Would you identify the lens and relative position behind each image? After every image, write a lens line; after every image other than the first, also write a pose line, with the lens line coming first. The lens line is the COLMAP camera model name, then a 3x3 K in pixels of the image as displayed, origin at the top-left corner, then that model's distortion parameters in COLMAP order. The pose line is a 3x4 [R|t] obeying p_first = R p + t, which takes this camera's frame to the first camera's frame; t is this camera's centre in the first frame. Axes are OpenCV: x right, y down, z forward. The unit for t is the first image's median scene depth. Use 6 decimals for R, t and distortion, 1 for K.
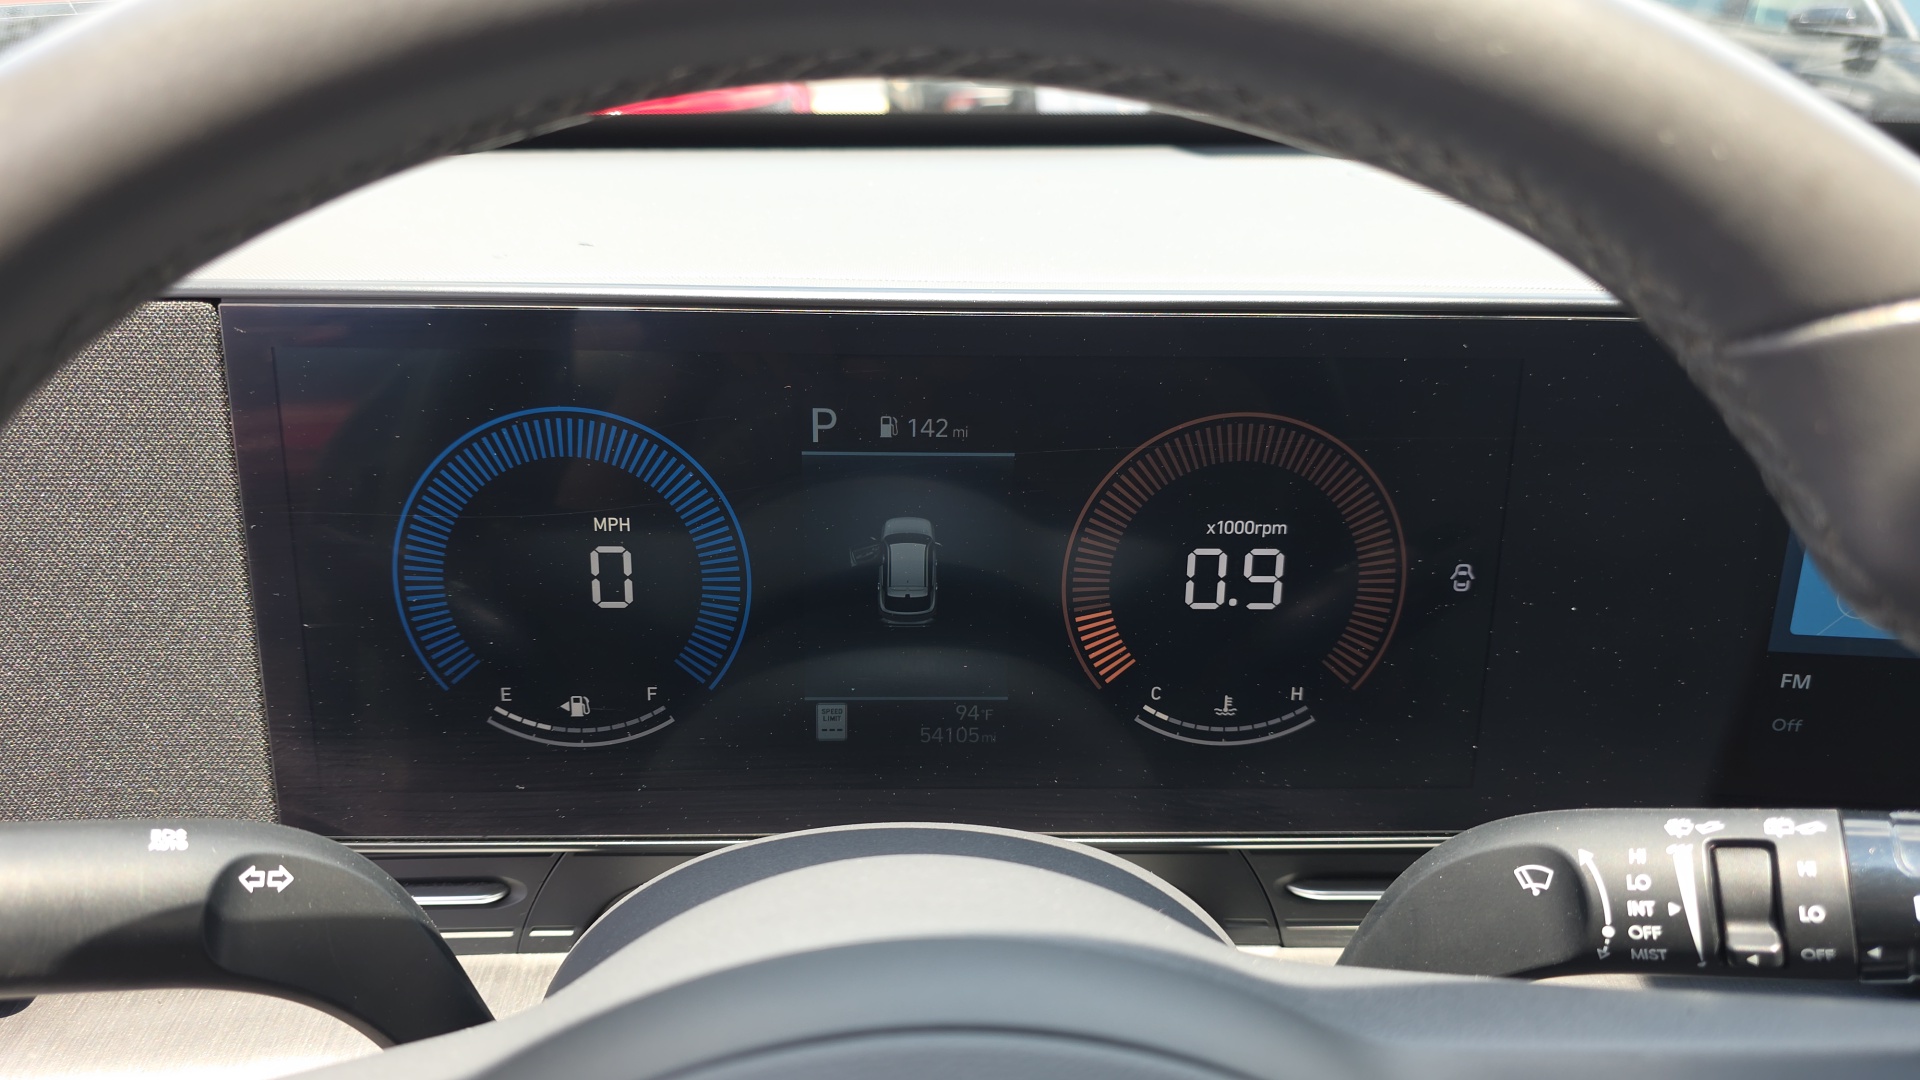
lens RADIAL K [[1360.1, 0, 930.6], [0, 1360.1, 544.1], [0, 0, 1]] dist [0.056391, -0.000852]
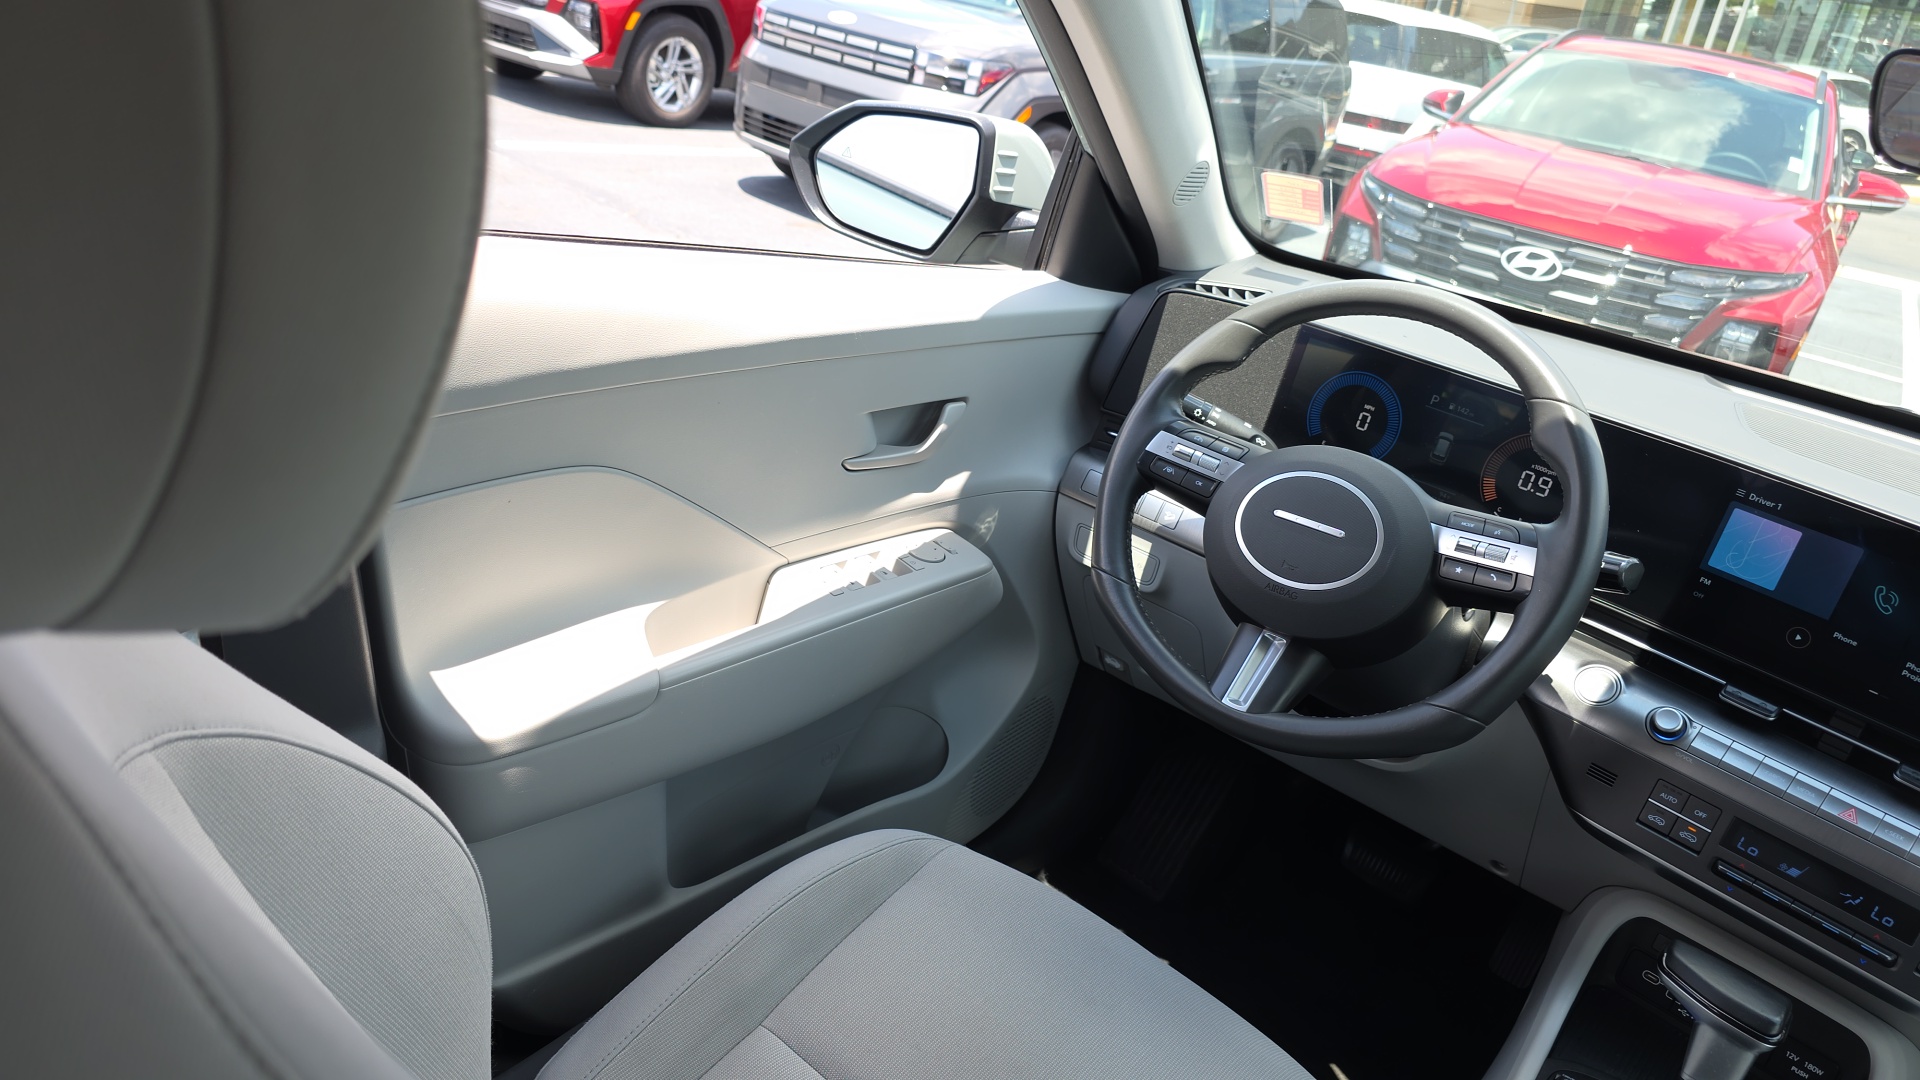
lens RADIAL K [[1328.1, 0, 929.6], [0, 1328.1, 520.6], [0, 0, 1]] dist [0.036608, -0.038431]
pose [[0.714199, 0.365519, -0.596922, 1.146353], [-0.402652, 0.912128, 0.076772, 0.452045], [0.572531, 0.185521, 0.798618, -2.432400]]
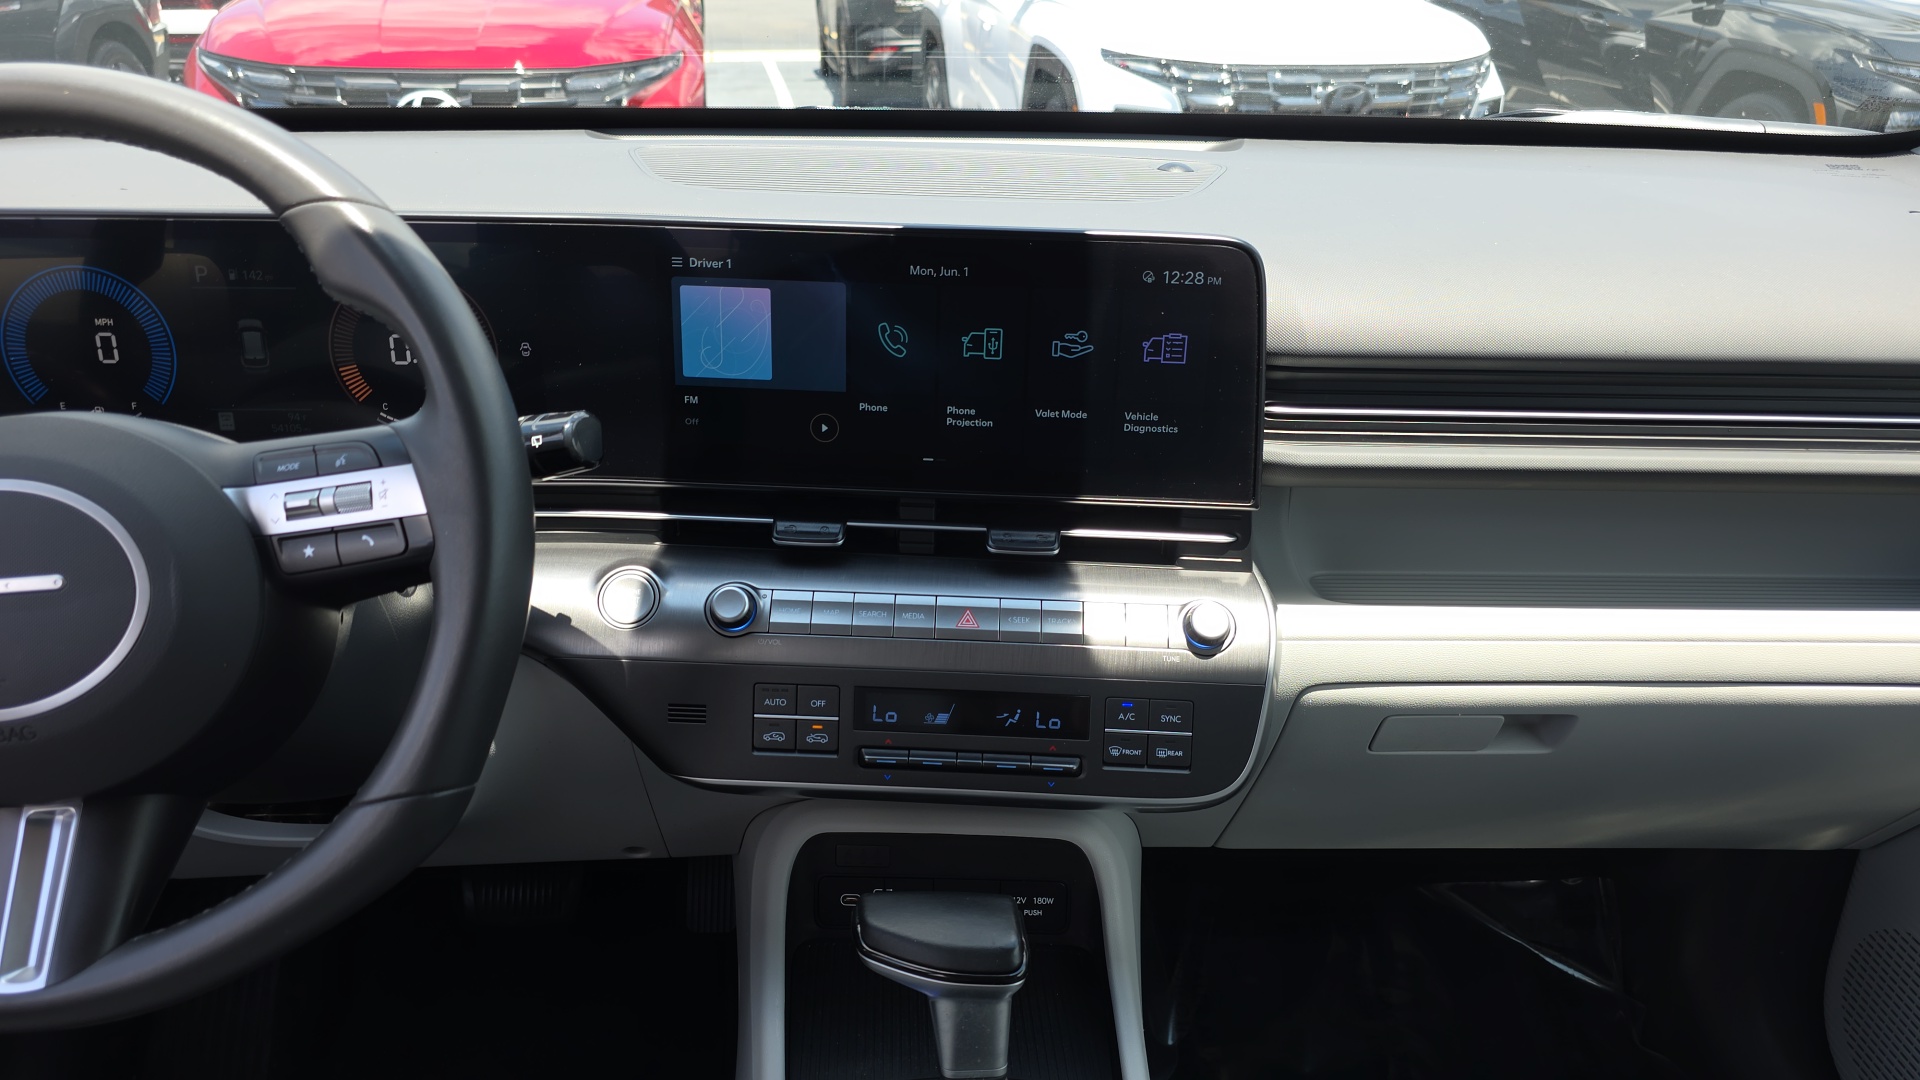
lens RADIAL K [[1299.4, 0, 945.9], [0, 1299.4, 555.5], [0, 0, 1]] dist [0.104276, -0.140241]
pose [[0.999871, -0.010000, 0.012604, 1.016032], [0.009406, 0.998883, 0.046307, 0.257329], [-0.013053, -0.046183, 0.998848, -1.062232]]
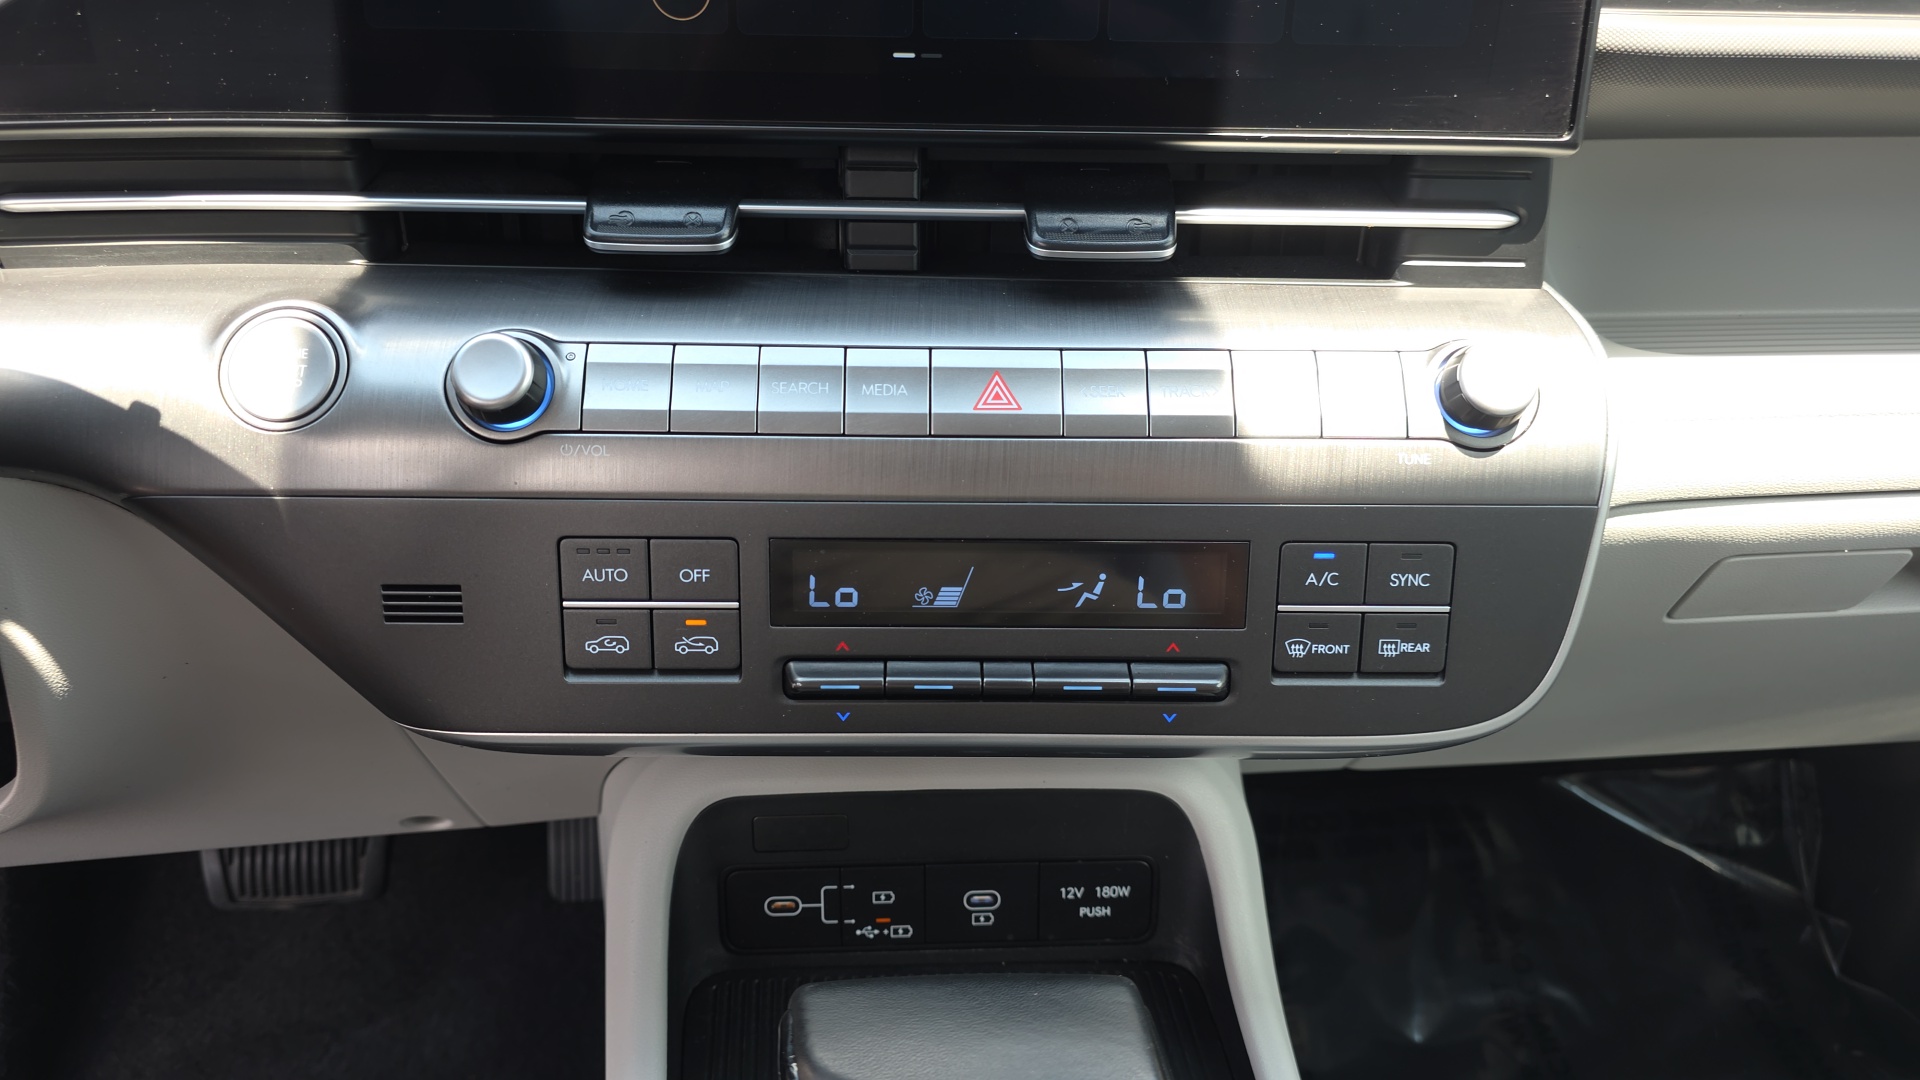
lens RADIAL K [[1323.8, 0, 961.2], [0, 1323.8, 555.1], [0, 0, 1]] dist [0.058375, -0.069680]
pose [[0.996297, -0.045347, 0.073052, 0.968444], [0.033570, 0.987335, 0.155055, 0.417020], [-0.079158, -0.152028, 0.985201, -0.040018]]
